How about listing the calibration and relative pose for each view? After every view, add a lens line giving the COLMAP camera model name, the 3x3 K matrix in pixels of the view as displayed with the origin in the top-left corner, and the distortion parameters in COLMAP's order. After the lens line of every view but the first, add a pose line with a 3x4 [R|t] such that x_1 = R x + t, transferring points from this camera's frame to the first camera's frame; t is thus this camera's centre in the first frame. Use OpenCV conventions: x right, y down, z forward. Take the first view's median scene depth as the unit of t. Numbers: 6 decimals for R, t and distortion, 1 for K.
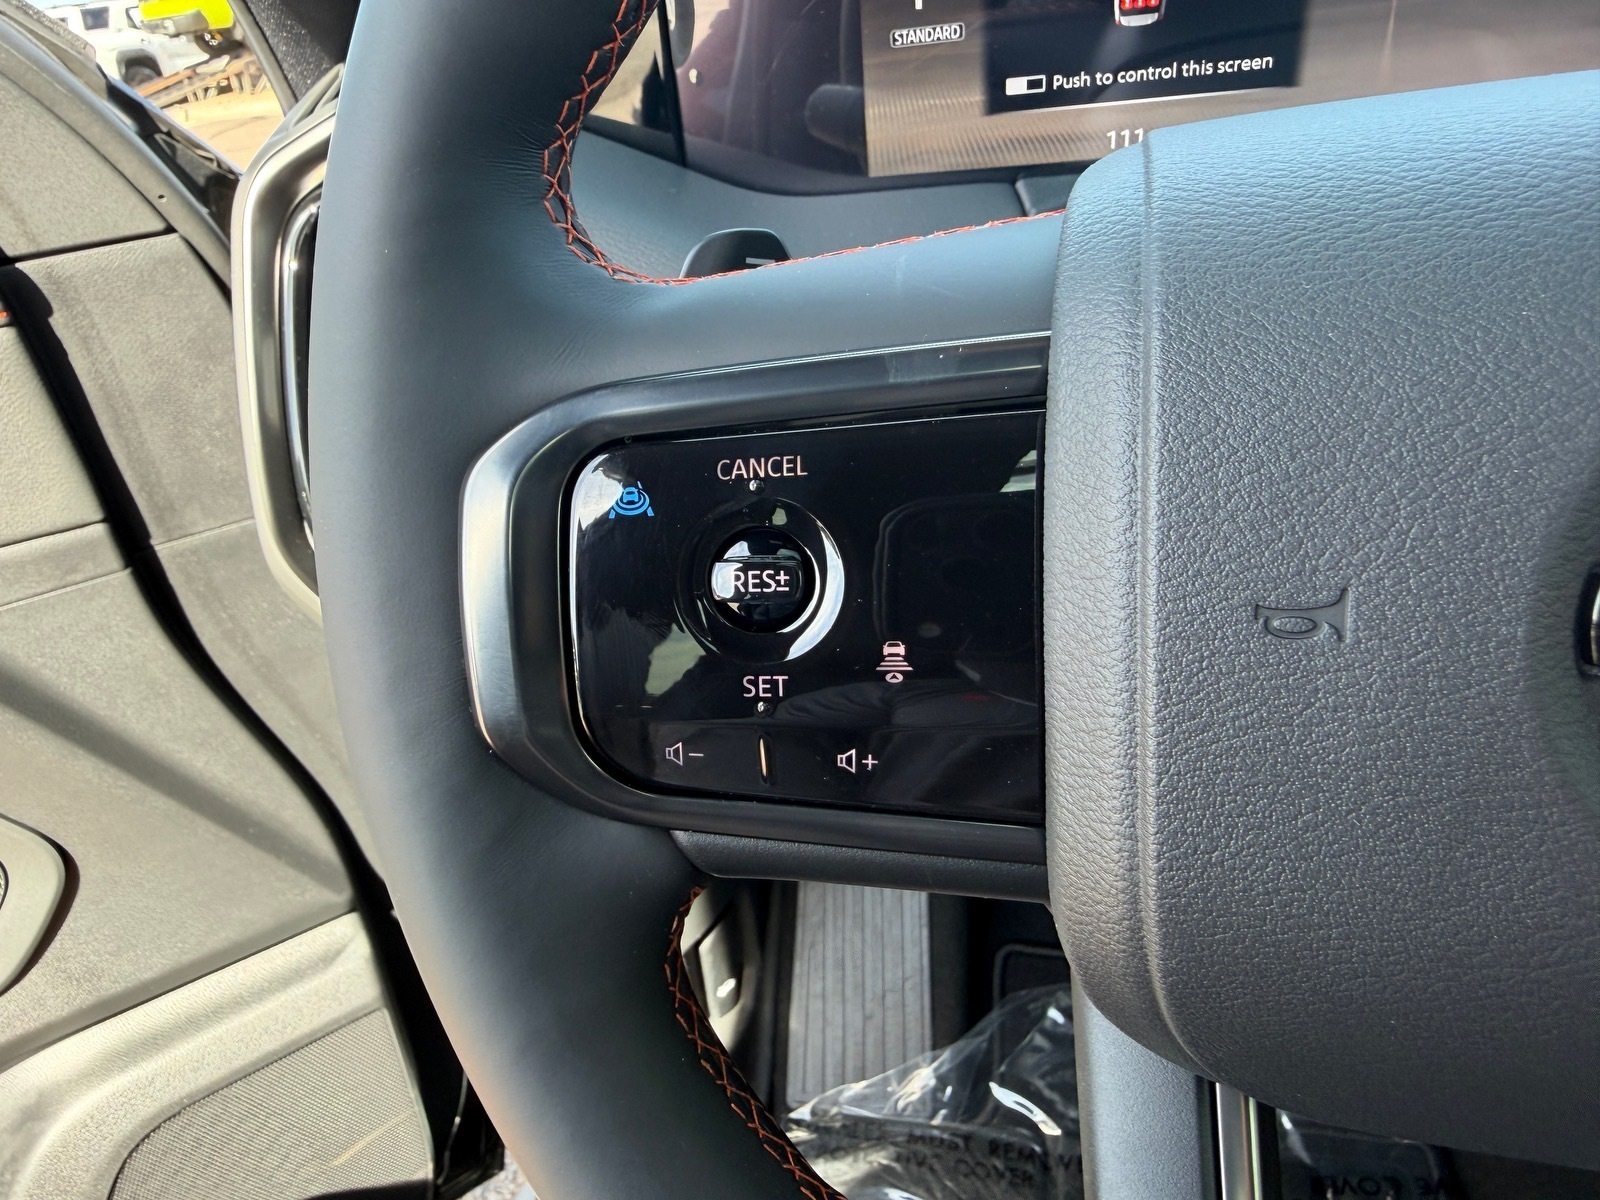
lens RADIAL K [[1170.9, 0, 639.5], [0, 1170.9, 603.3], [0, 0, 1]] dist [-0.007993, -0.002701]
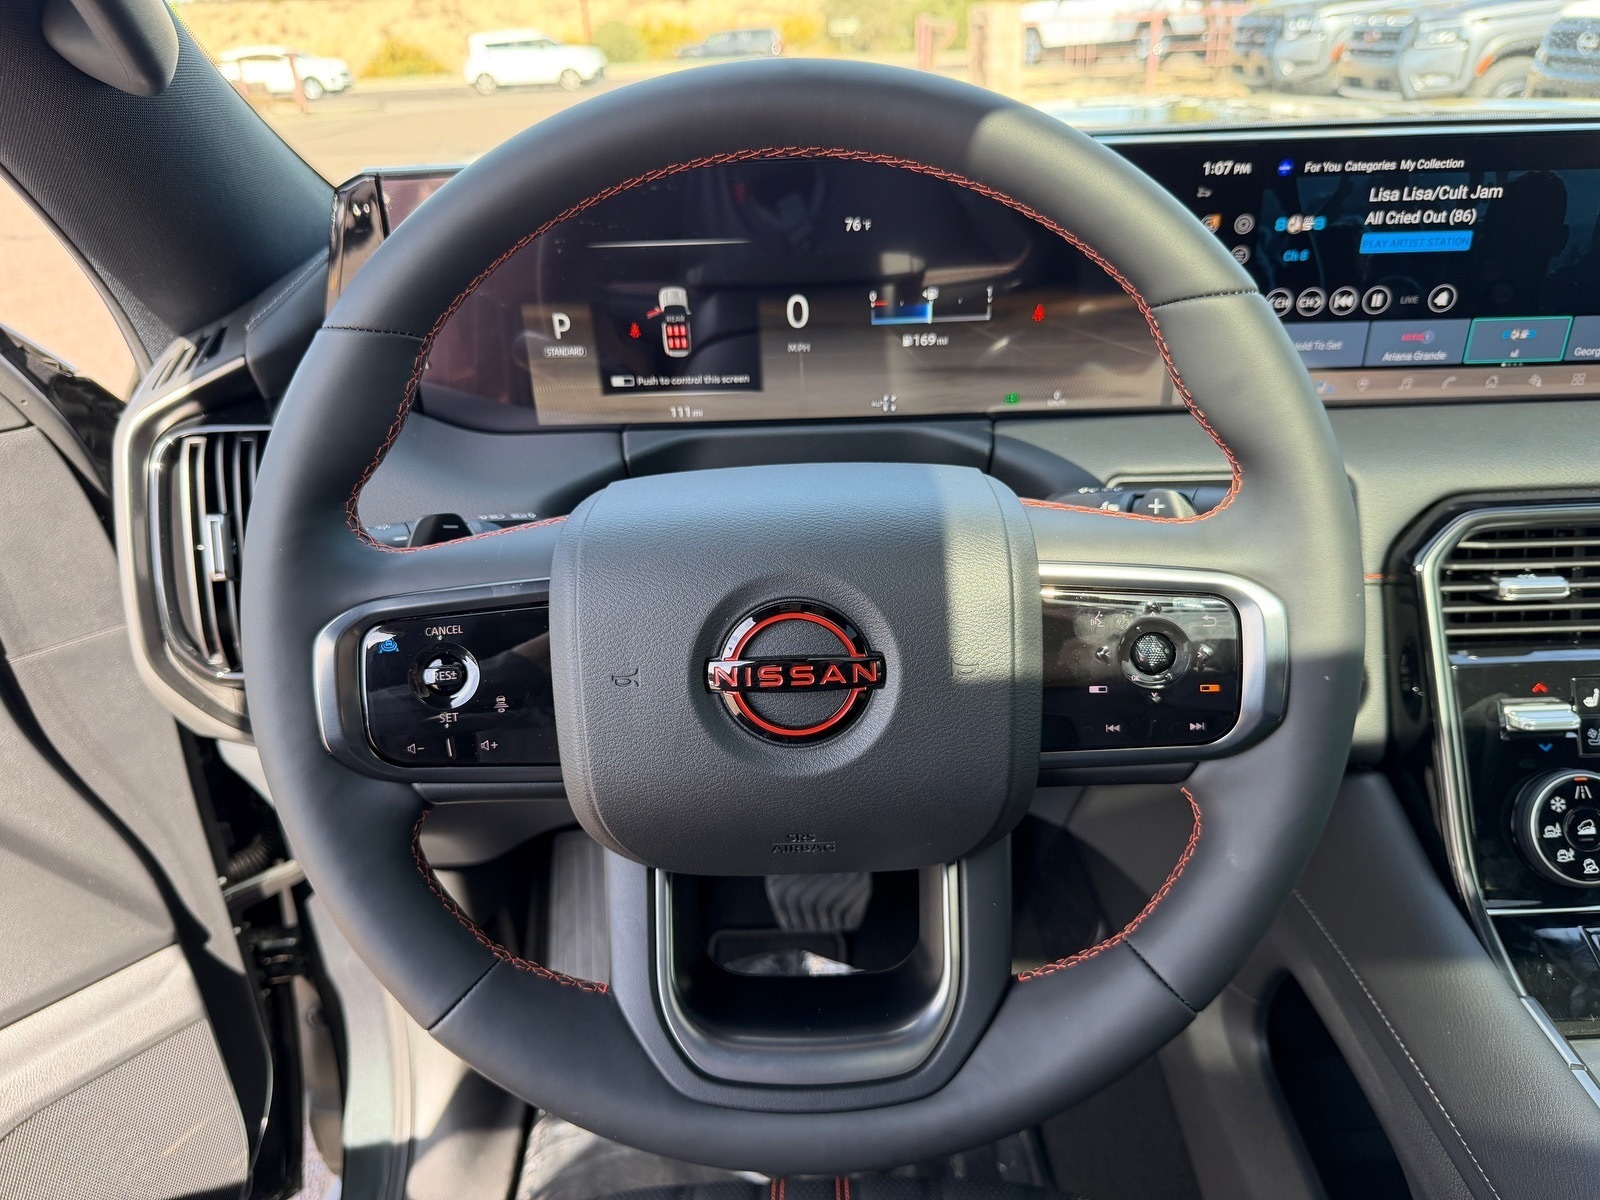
lens RADIAL K [[1123.1, 0, 763.4], [0, 1123.1, 606.0], [0, 0, 1]] dist [0.046921, -0.073363]
pose [[0.955659, -0.031075, 0.292832, 0.015356], [0.048639, 0.997415, -0.052889, -0.002034], [-0.290432, 0.064787, 0.954700, -0.433300]]
